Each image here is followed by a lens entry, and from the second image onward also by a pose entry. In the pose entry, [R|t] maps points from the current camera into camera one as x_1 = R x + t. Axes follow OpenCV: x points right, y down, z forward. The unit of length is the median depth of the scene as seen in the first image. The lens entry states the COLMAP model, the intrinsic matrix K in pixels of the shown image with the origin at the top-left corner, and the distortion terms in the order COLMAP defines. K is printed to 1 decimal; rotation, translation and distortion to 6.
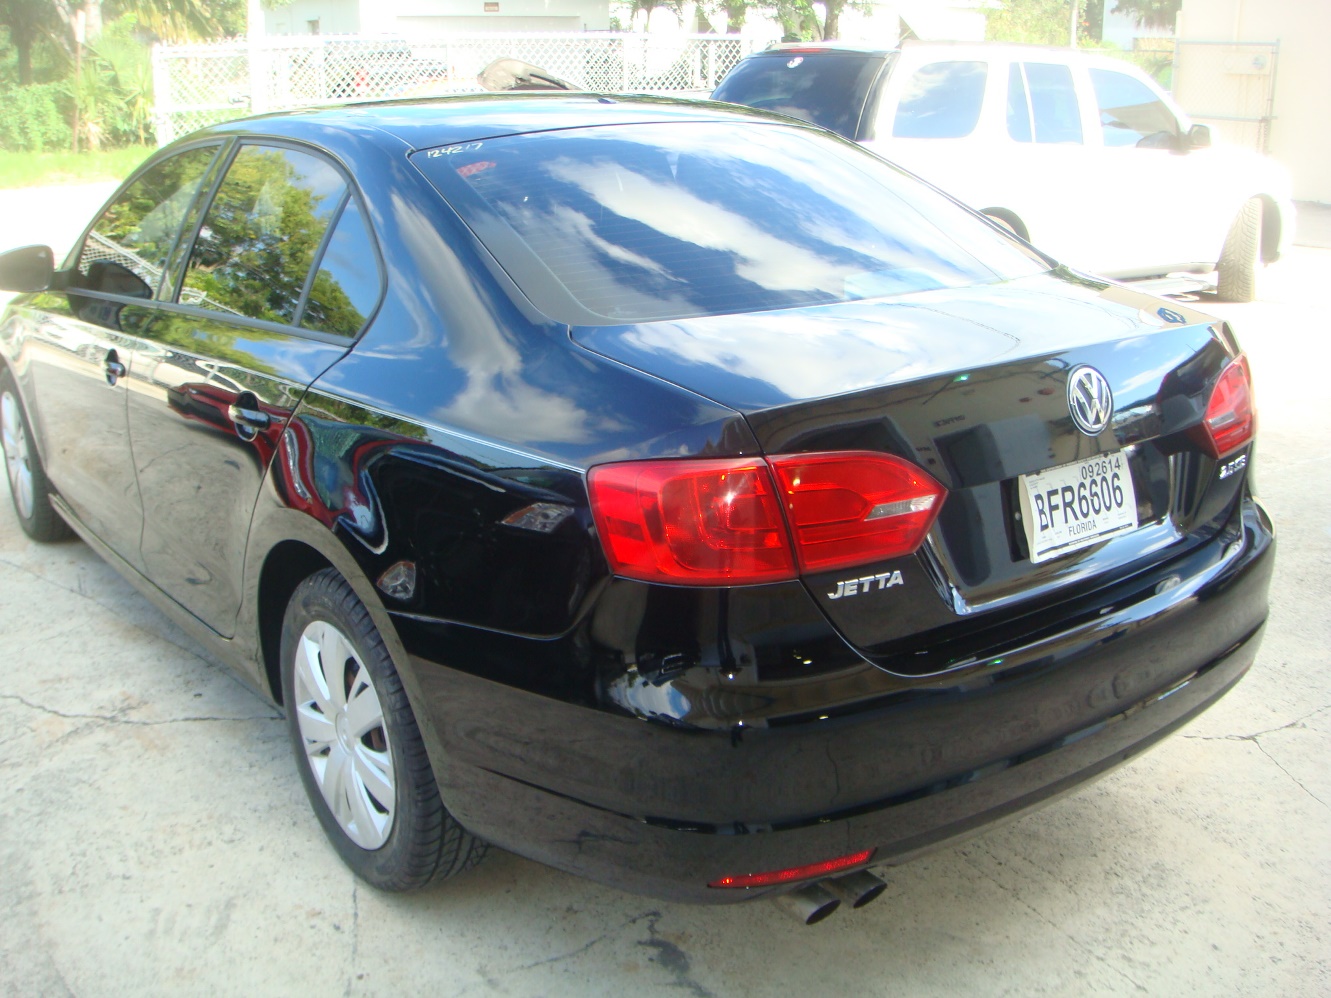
lens RADIAL K [[1509.2, 0, 665.5], [0, 1509.2, 499.0], [0, 0, 1]] dist [-0.091937, 0.036874]
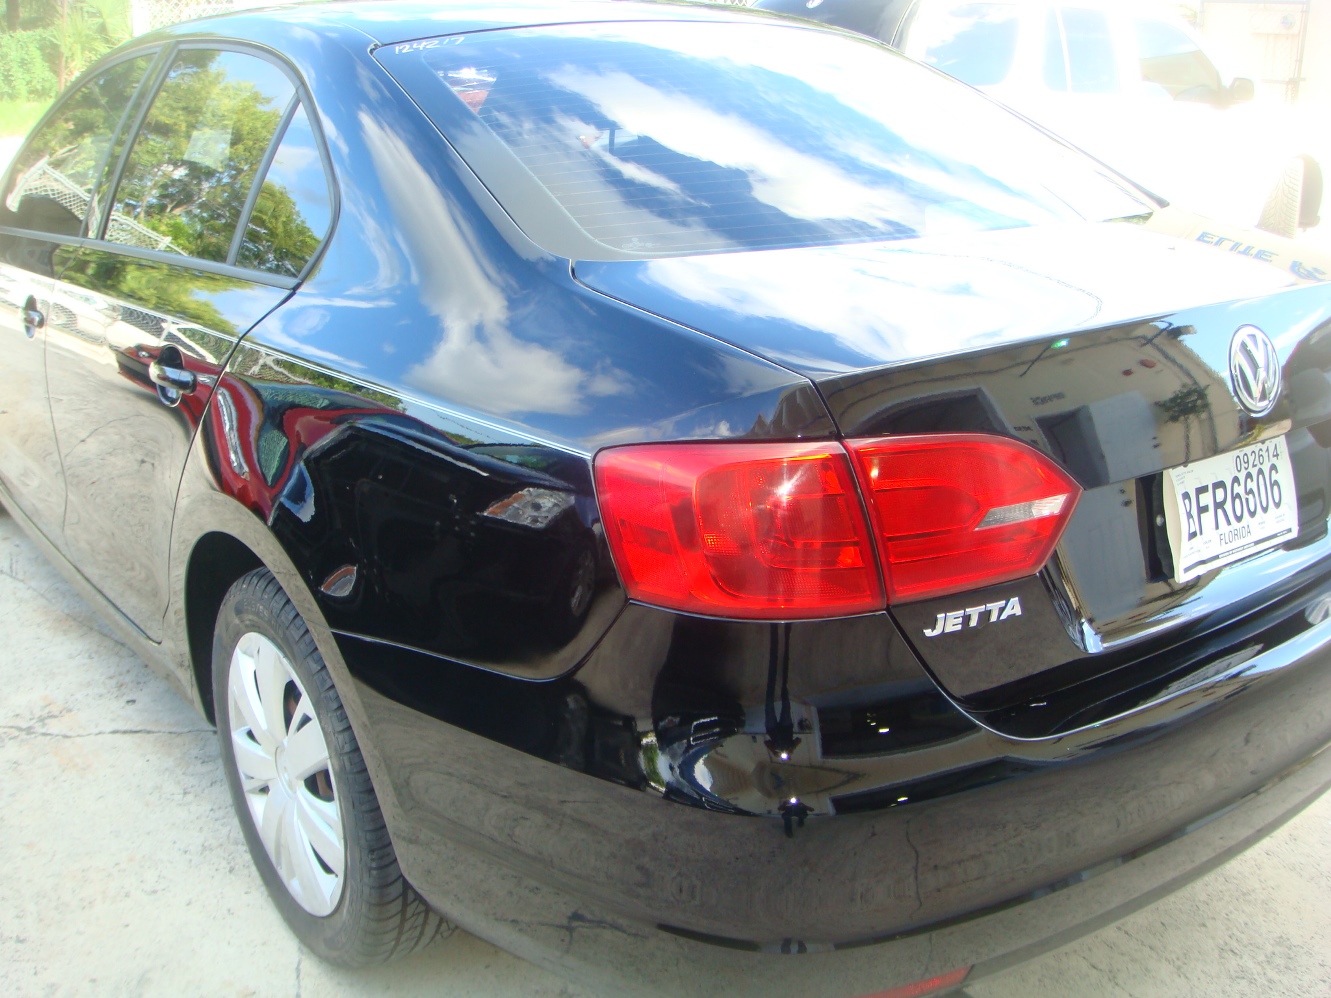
lens RADIAL K [[1509.2, 0, 665.5], [0, 1509.2, 499.0], [0, 0, 1]] dist [-0.091937, 0.036874]
pose [[0.999918, 0.012519, 0.002707, -0.014311], [-0.012579, 0.999646, 0.023424, -0.011607], [-0.002413, -0.023456, 0.999722, 0.201536]]
